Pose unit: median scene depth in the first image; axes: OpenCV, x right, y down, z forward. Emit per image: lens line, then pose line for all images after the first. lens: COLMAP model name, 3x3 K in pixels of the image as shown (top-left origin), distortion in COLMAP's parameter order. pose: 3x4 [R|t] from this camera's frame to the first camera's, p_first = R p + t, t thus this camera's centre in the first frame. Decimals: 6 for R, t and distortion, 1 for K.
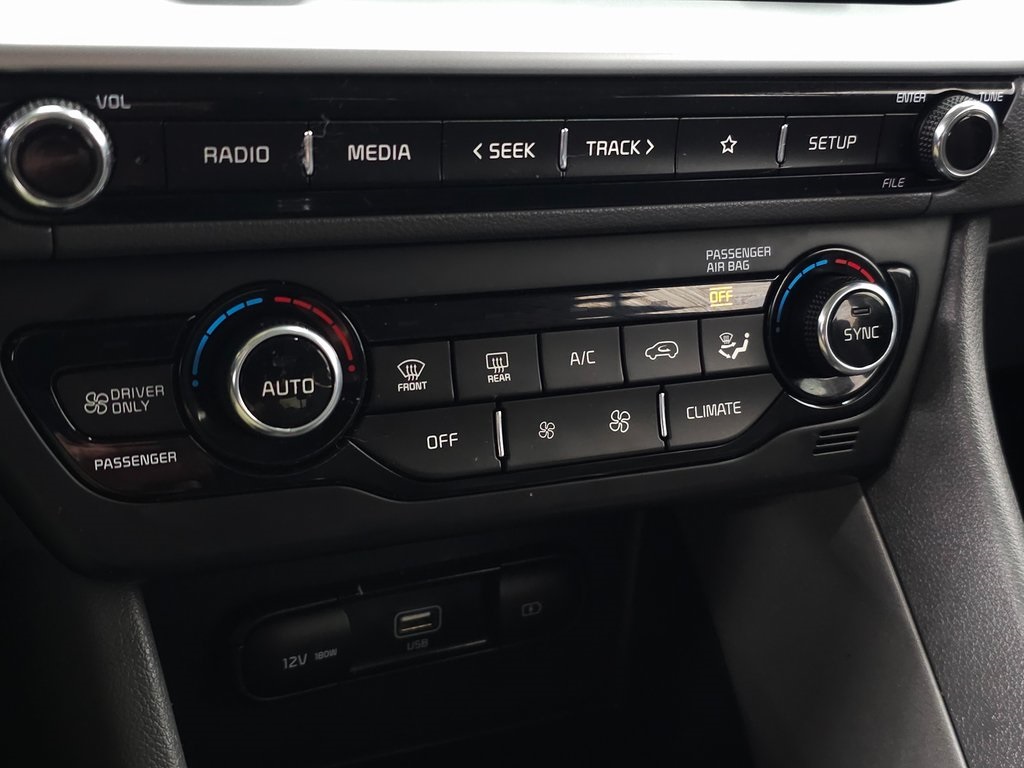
lens RADIAL K [[1203.9, 0, 526.3], [0, 1203.9, 372.0], [0, 0, 1]] dist [0.002566, -0.047950]
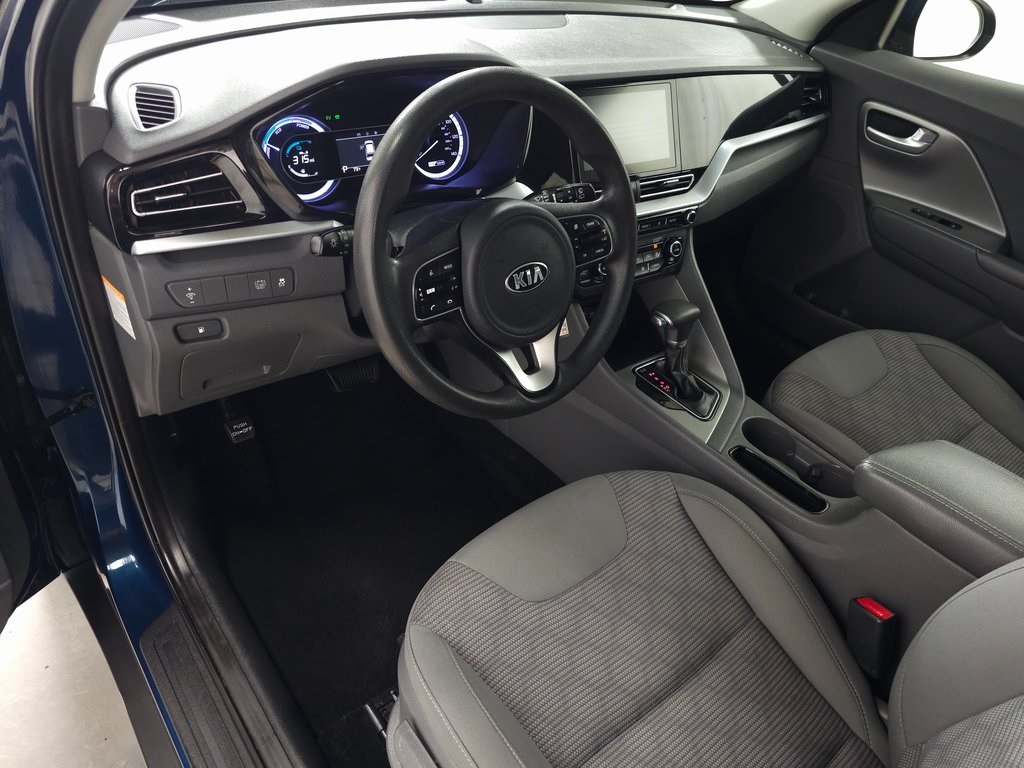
lens RADIAL K [[690.3, 0, 525.1], [0, 690.3, 383.9], [0, 0, 1]] dist [0.027382, -0.001247]
pose [[0.972203, -0.141391, 0.186628, -1.340957], [0.108344, 0.978274, 0.176753, -0.077277], [-0.207565, -0.151620, 0.966400, -2.564887]]
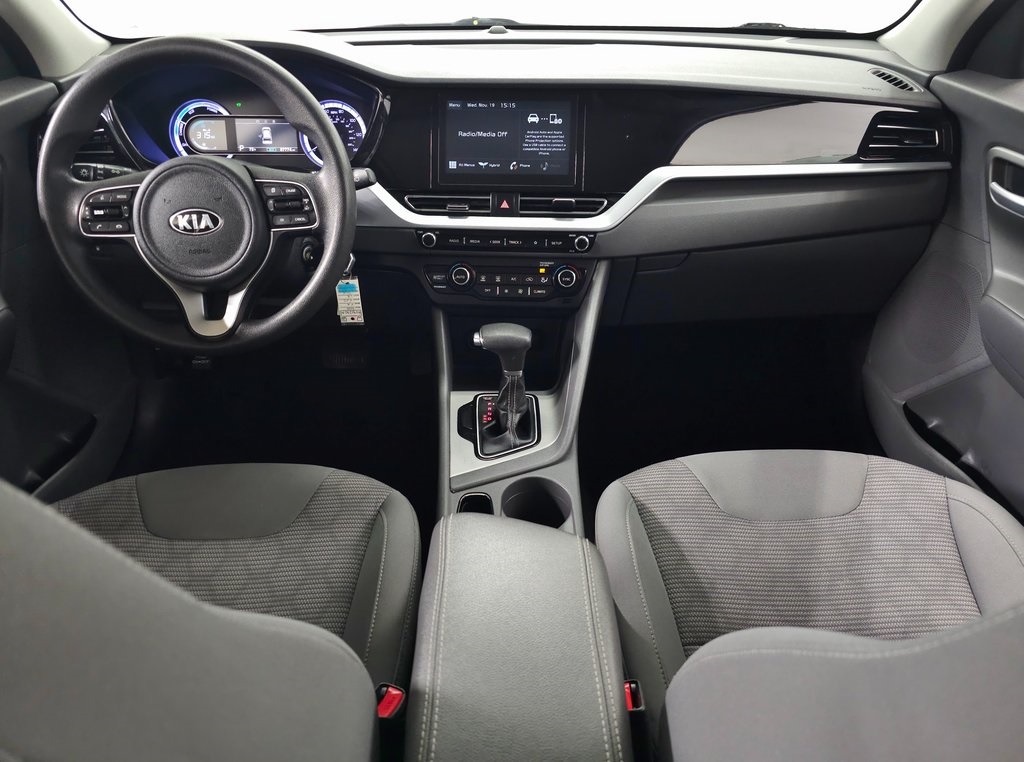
lens RADIAL K [[693.1, 0, 512.0], [0, 693.1, 381.0], [0, 0, 1]] dist [0.066342, -0.075052]
pose [[0.905797, 0.121283, -0.405984, 1.495237], [-0.114376, 0.992577, 0.041334, 0.349404], [0.407983, 0.008995, 0.912945, -2.099830]]
